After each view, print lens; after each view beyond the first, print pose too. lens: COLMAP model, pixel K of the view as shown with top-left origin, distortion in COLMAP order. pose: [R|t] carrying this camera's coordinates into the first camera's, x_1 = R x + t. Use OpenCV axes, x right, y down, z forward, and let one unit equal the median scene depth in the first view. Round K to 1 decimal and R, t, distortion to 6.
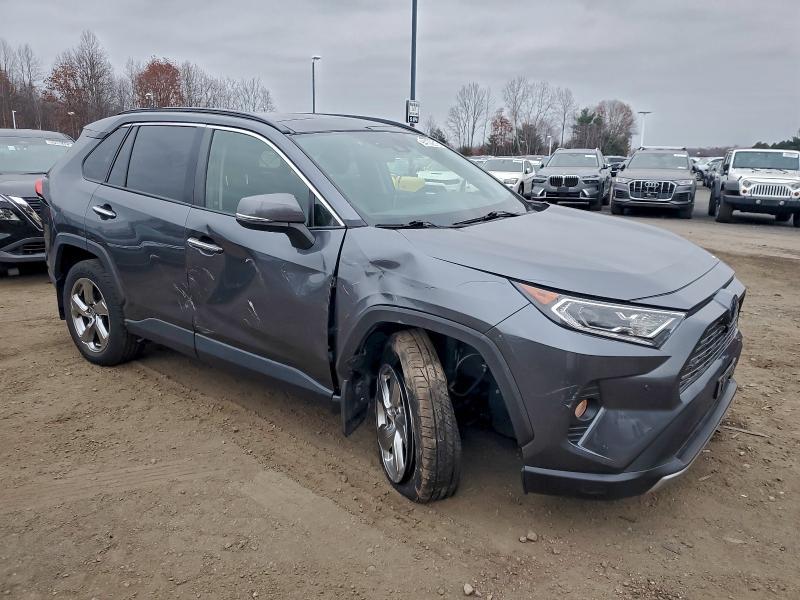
lens RADIAL K [[646.7, 0, 400.7], [0, 646.7, 301.4], [0, 0, 1]] dist [0.026367, 0.004278]
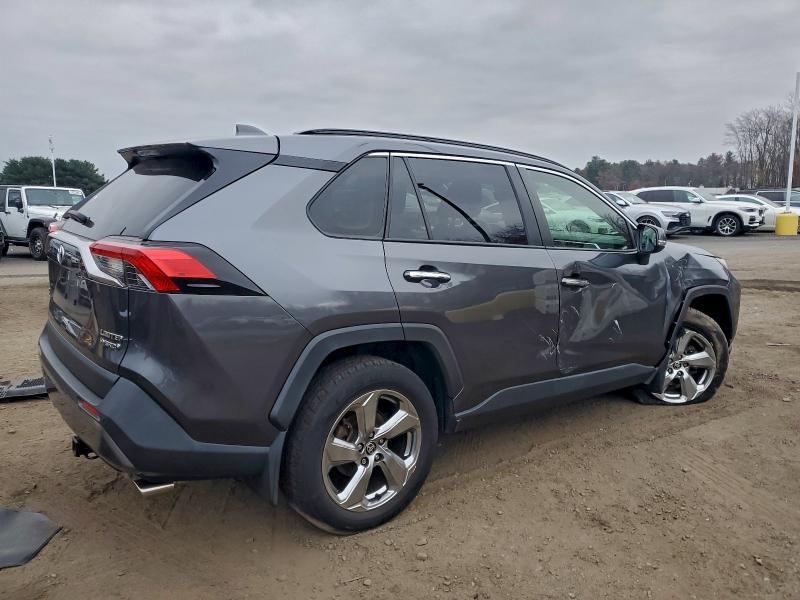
lens RADIAL K [[646.7, 0, 400.7], [0, 646.7, 298.3], [0, 0, 1]] dist [0.026367, 0.004278]
pose [[0.226509, -0.158266, 0.961065, -1.110486], [0.213517, 0.970778, 0.109543, -0.192079], [-0.950318, 0.180391, 0.253683, 0.831583]]
